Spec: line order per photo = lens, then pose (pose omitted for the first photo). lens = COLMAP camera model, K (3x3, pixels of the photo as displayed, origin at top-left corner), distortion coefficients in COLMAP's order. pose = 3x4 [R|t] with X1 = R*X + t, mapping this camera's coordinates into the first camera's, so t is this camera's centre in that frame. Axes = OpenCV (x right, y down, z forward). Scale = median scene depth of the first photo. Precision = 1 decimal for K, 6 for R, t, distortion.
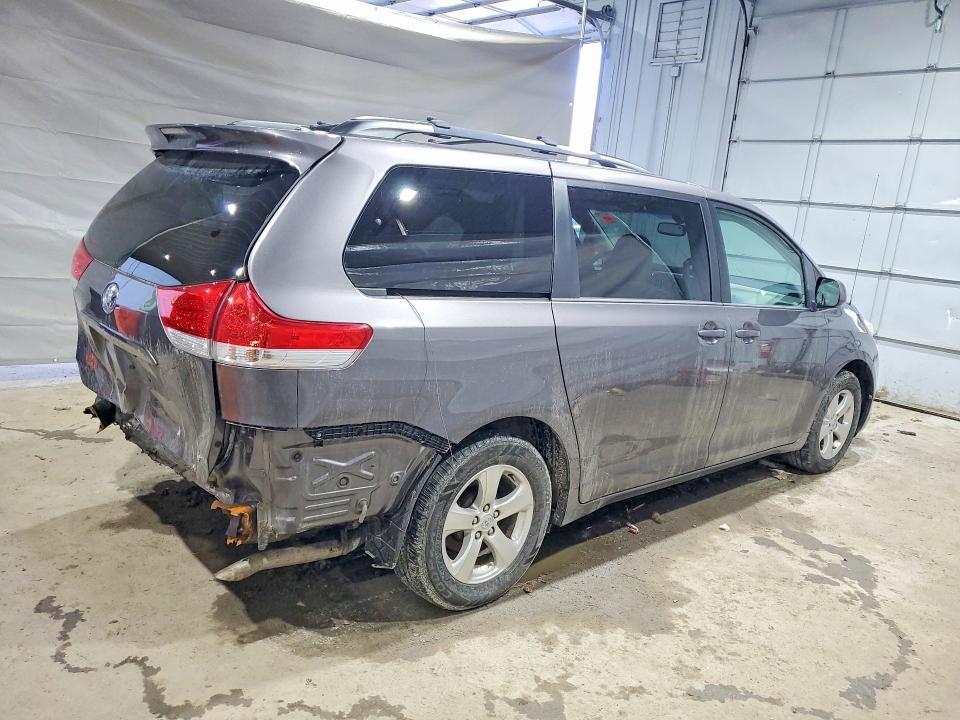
lens RADIAL K [[748.6, 0, 487.6], [0, 748.6, 362.2], [0, 0, 1]] dist [0.018502, 0.006565]
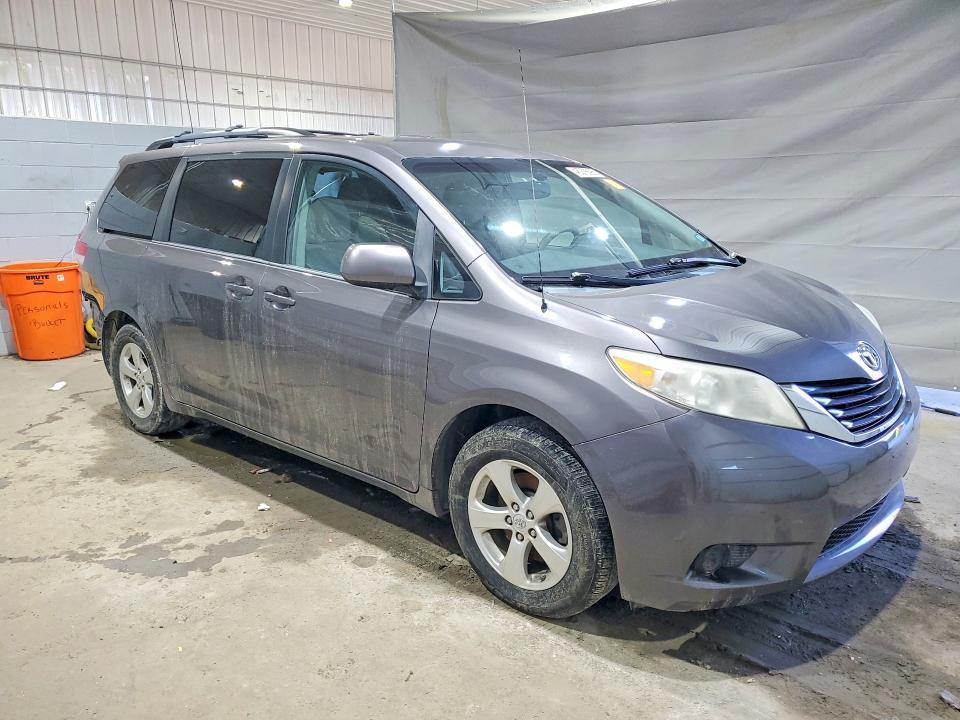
lens RADIAL K [[748.6, 0, 487.6], [0, 748.6, 362.2], [0, 0, 1]] dist [0.018502, 0.006565]
pose [[0.106538, 0.136483, -0.984897, 1.362288], [-0.194667, 0.974228, 0.113947, -0.125495], [0.975066, 0.179587, 0.130361, 1.234241]]
